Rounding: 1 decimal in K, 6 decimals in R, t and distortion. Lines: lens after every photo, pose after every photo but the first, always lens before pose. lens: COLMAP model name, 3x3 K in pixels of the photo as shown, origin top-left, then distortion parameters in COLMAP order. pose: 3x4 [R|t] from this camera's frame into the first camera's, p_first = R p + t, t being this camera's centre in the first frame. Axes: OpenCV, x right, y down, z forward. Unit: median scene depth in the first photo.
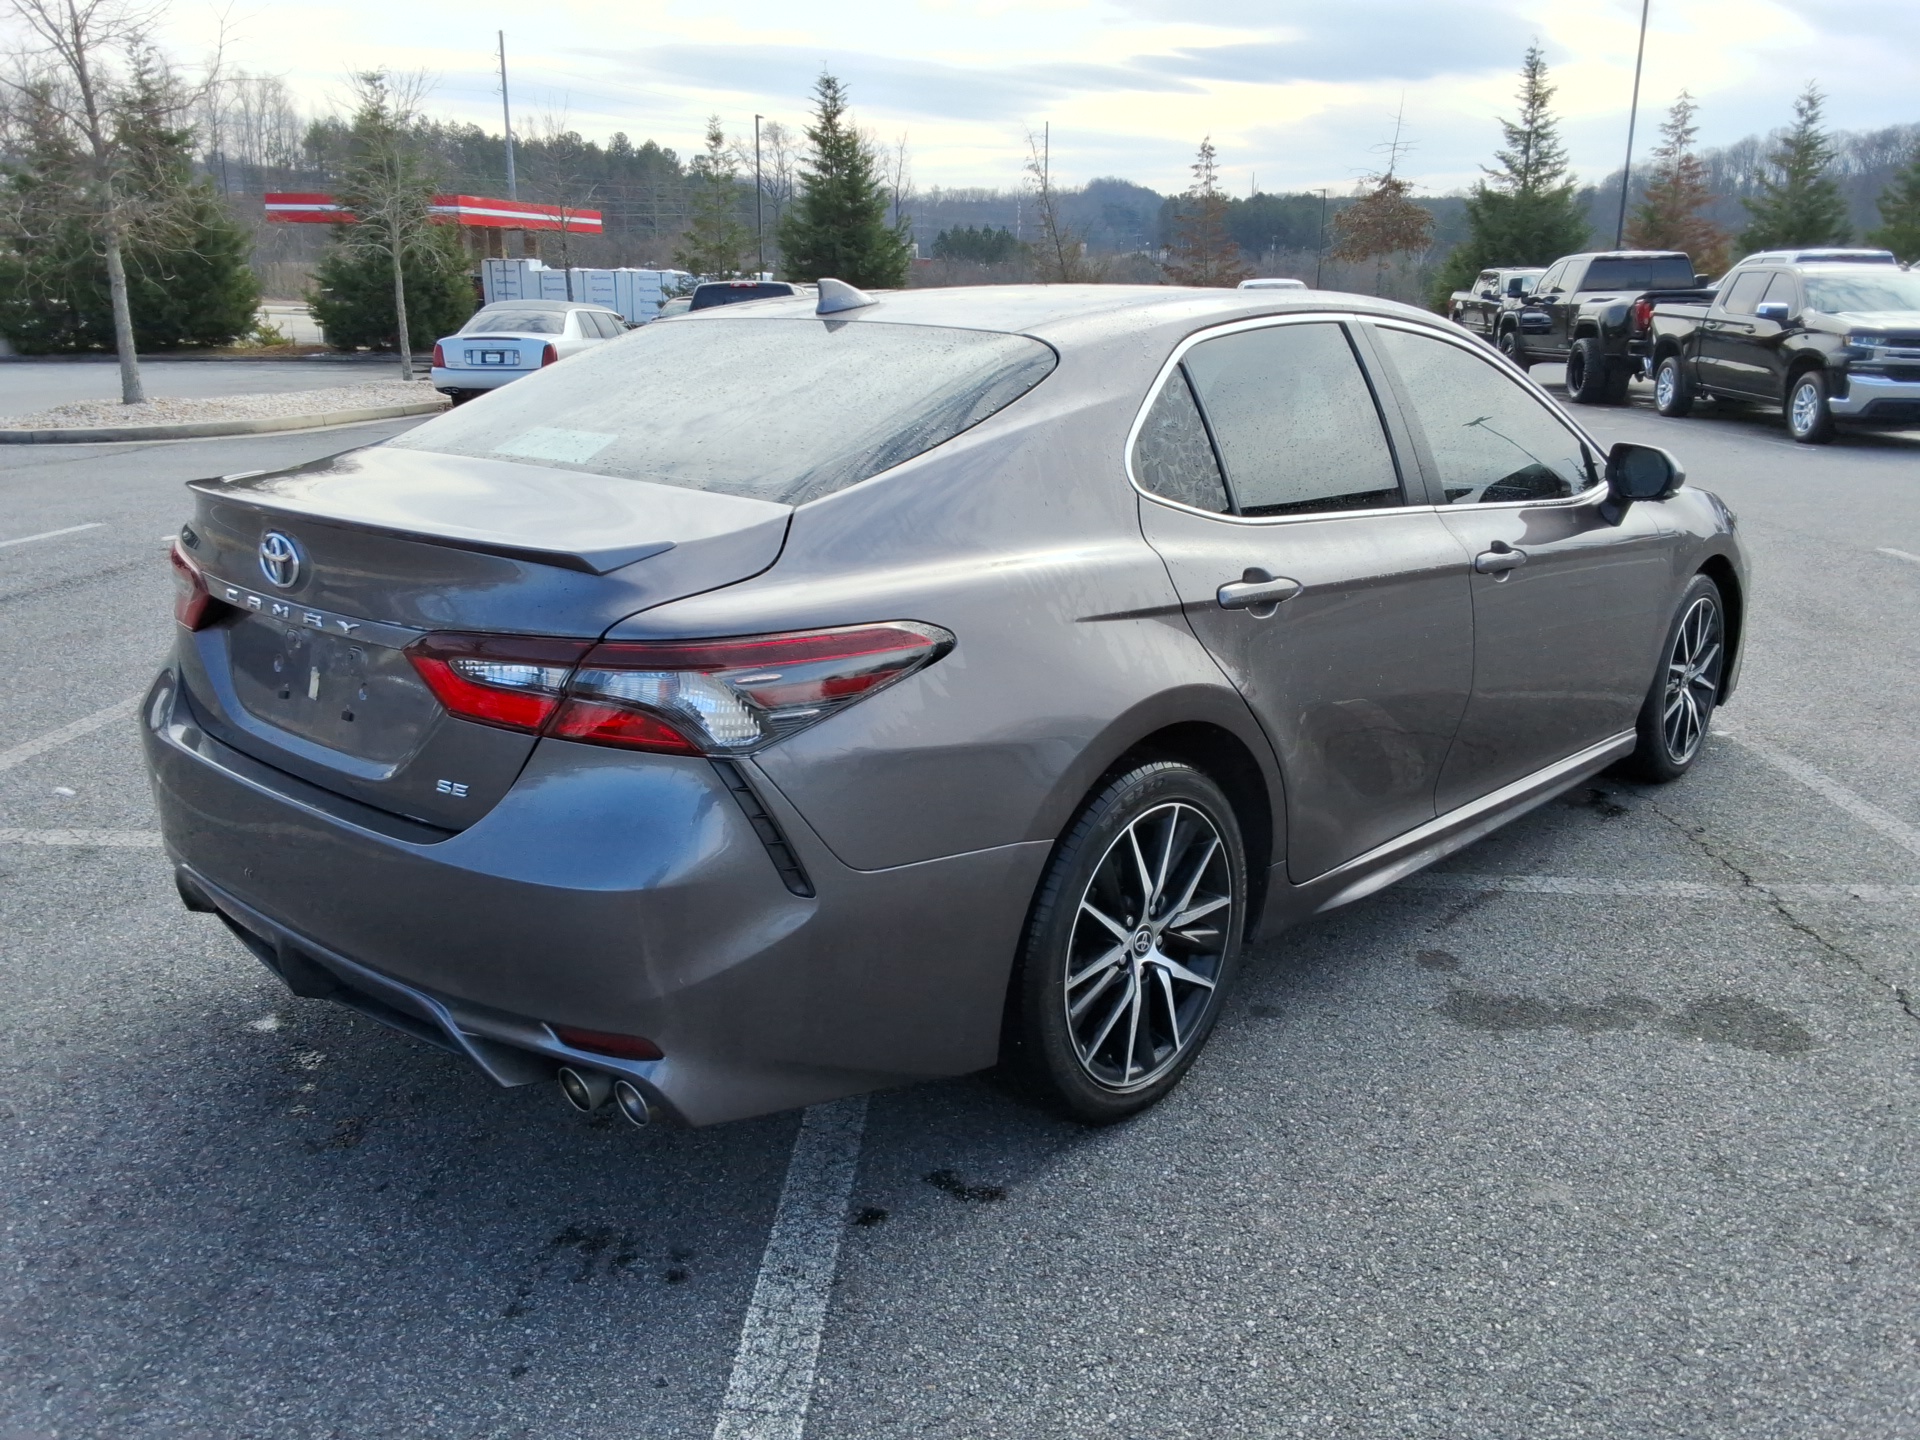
lens RADIAL K [[1574.5, 0, 960.0], [0, 1574.5, 720.0], [0, 0, 1]] dist [0.062043, -0.115233]
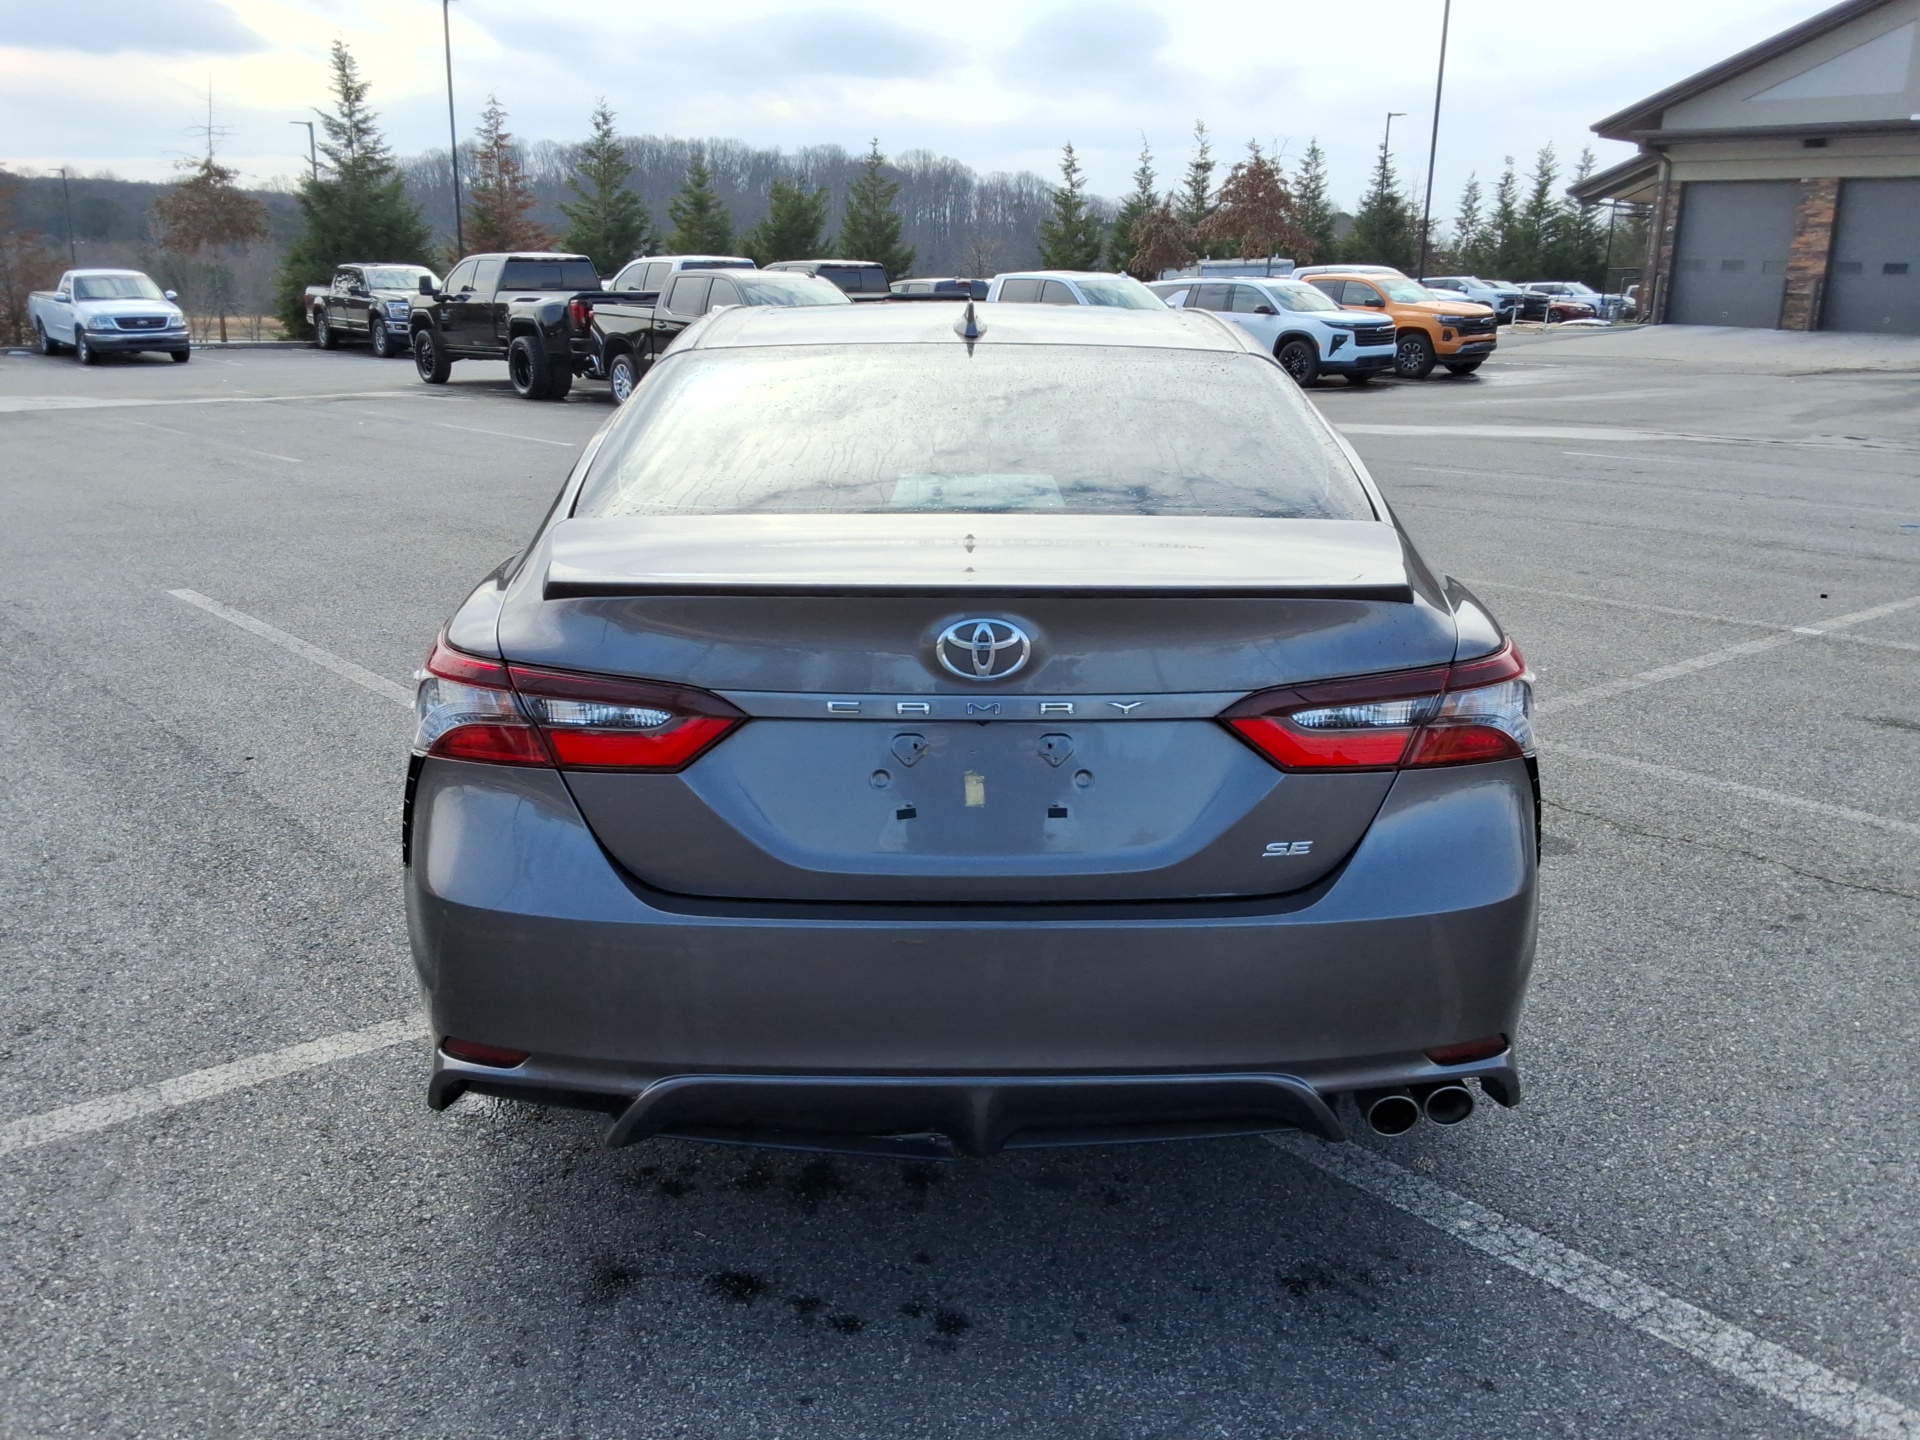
lens RADIAL K [[1583.7, 0, 960.0], [0, 1583.7, 720.0], [0, 0, 1]] dist [0.085606, -0.182363]
pose [[0.721030, -0.169108, 0.671951, -0.101357], [0.167545, 0.983534, 0.067740, -0.012106], [-0.672343, 0.063739, 0.737491, 0.039497]]
